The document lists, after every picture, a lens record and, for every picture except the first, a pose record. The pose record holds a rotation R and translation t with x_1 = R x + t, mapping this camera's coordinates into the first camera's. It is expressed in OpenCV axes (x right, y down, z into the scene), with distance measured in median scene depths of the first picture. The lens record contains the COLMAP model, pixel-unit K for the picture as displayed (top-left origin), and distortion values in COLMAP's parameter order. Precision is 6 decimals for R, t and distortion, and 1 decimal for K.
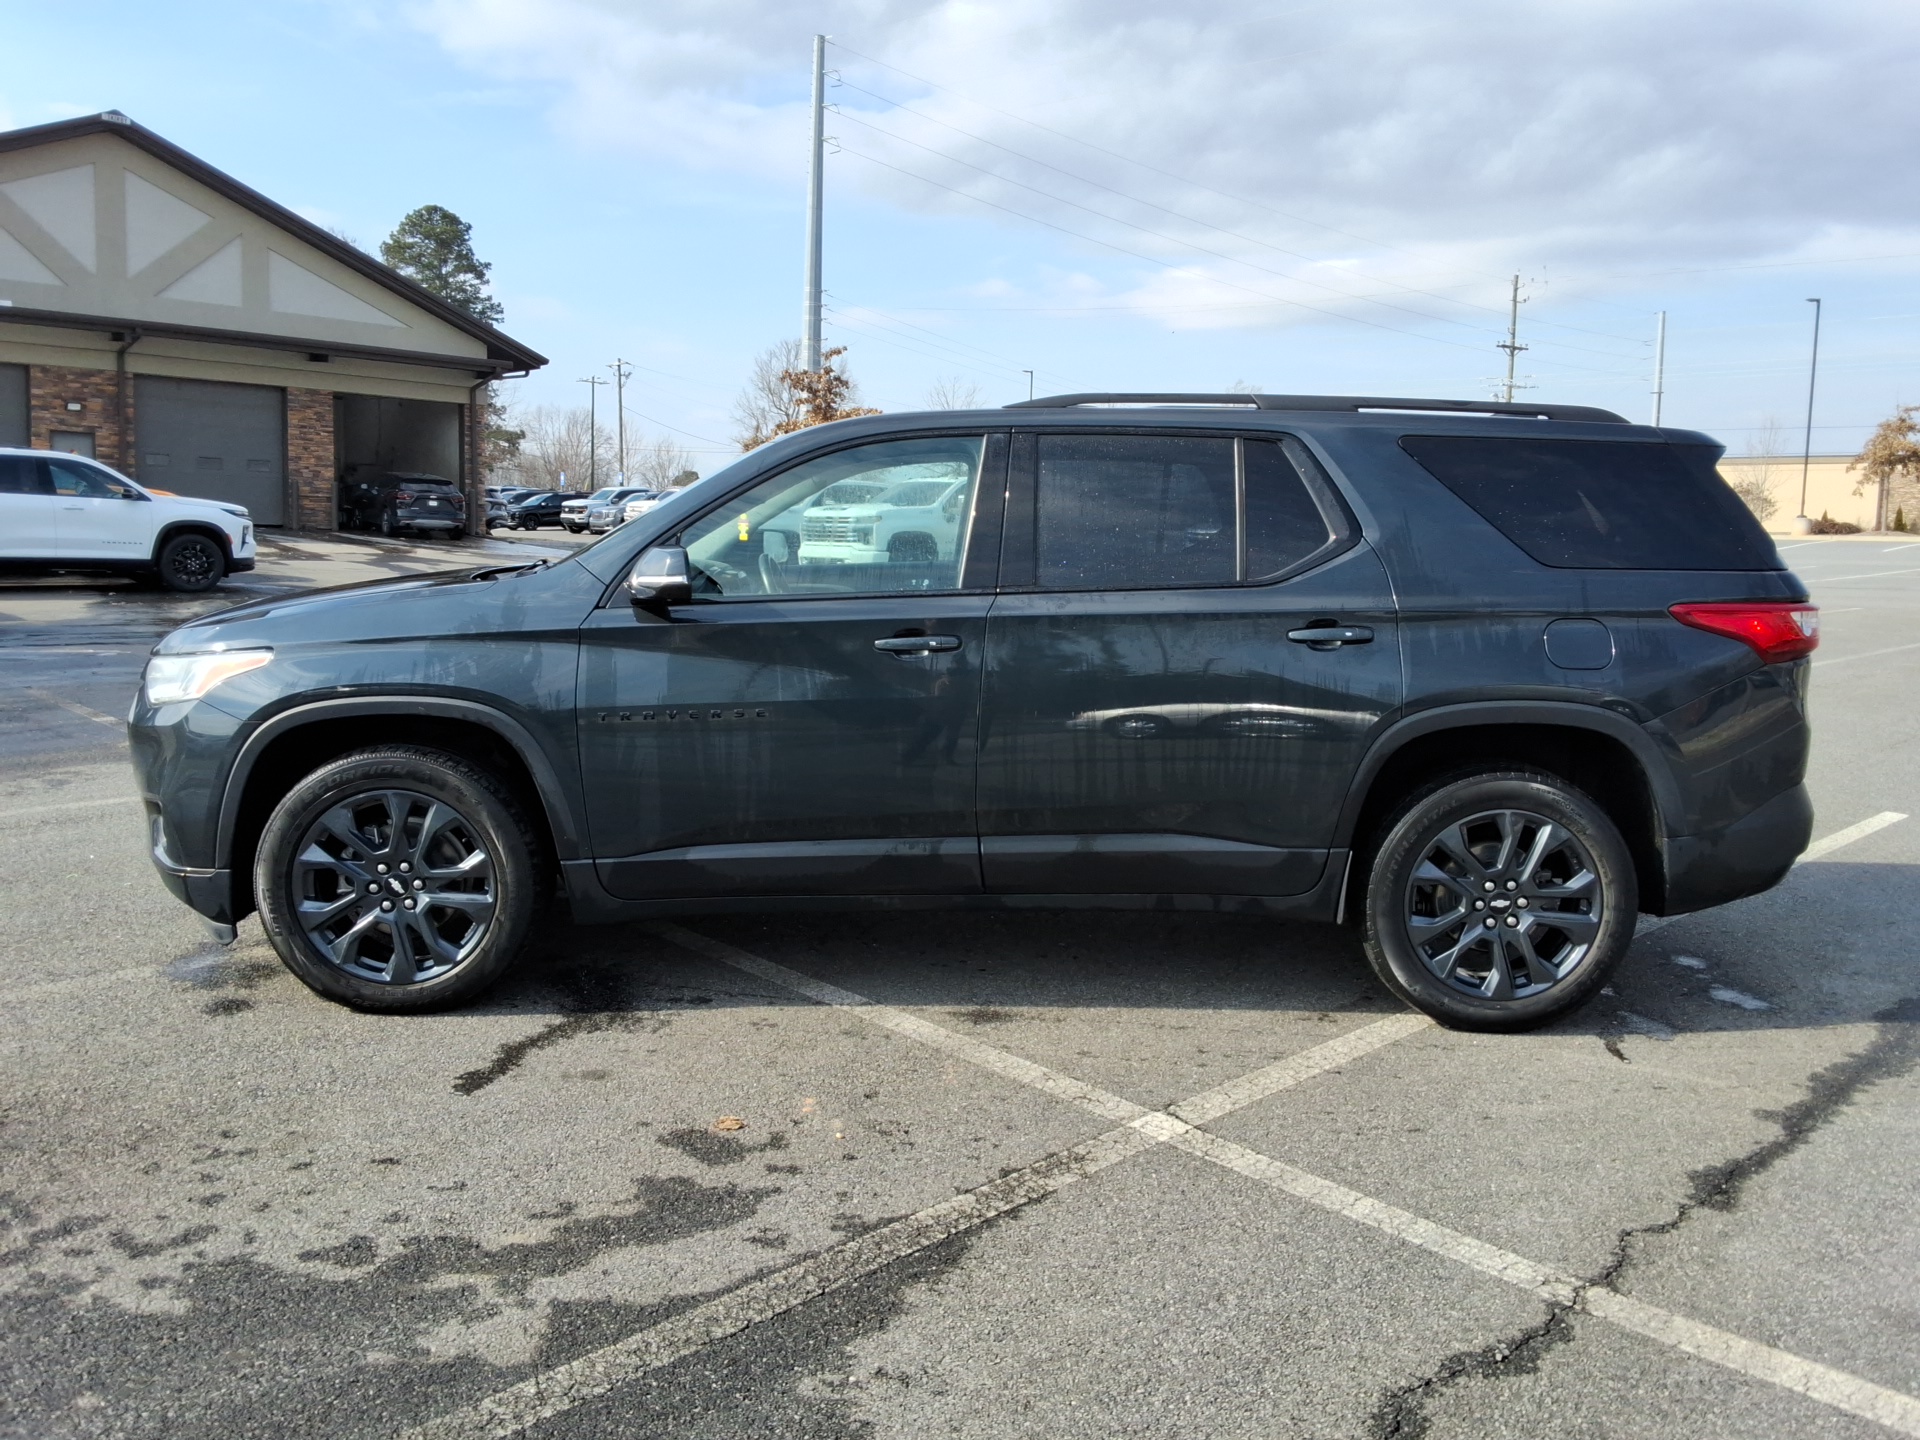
lens RADIAL K [[1573.2, 0, 998.9], [0, 1573.2, 718.8], [0, 0, 1]] dist [0.078879, -0.122763]
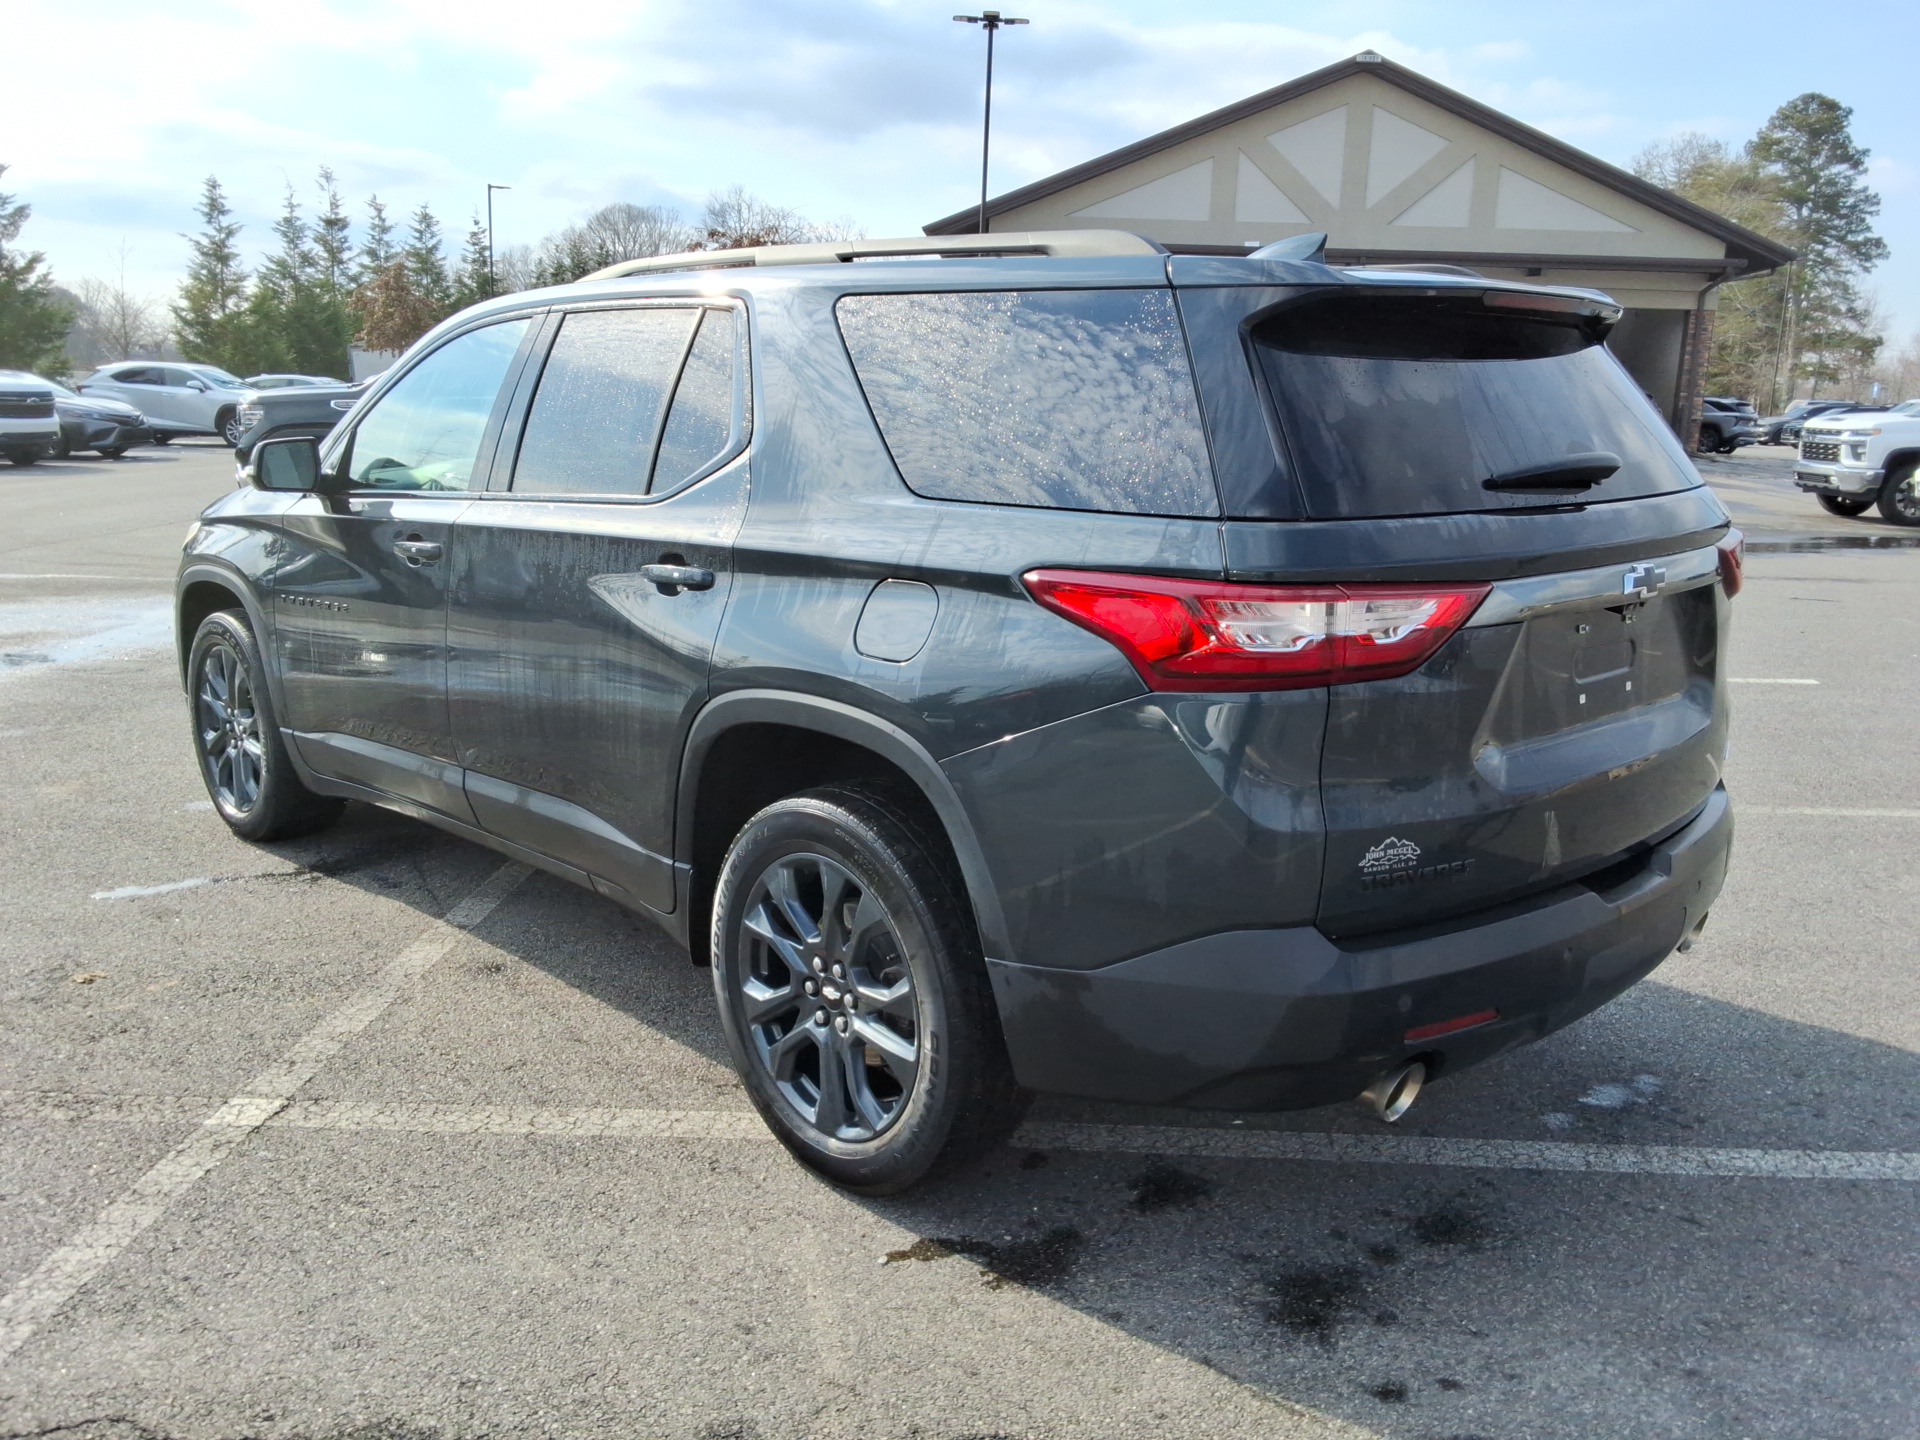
lens RADIAL K [[1573.2, 0, 998.9], [0, 1573.2, 718.8], [0, 0, 1]] dist [0.078879, -0.122763]
pose [[0.665965, 0.138138, -0.733082, 0.120952], [-0.101342, 0.990348, 0.094553, -0.010027], [0.739067, 0.011323, 0.673536, 0.086981]]
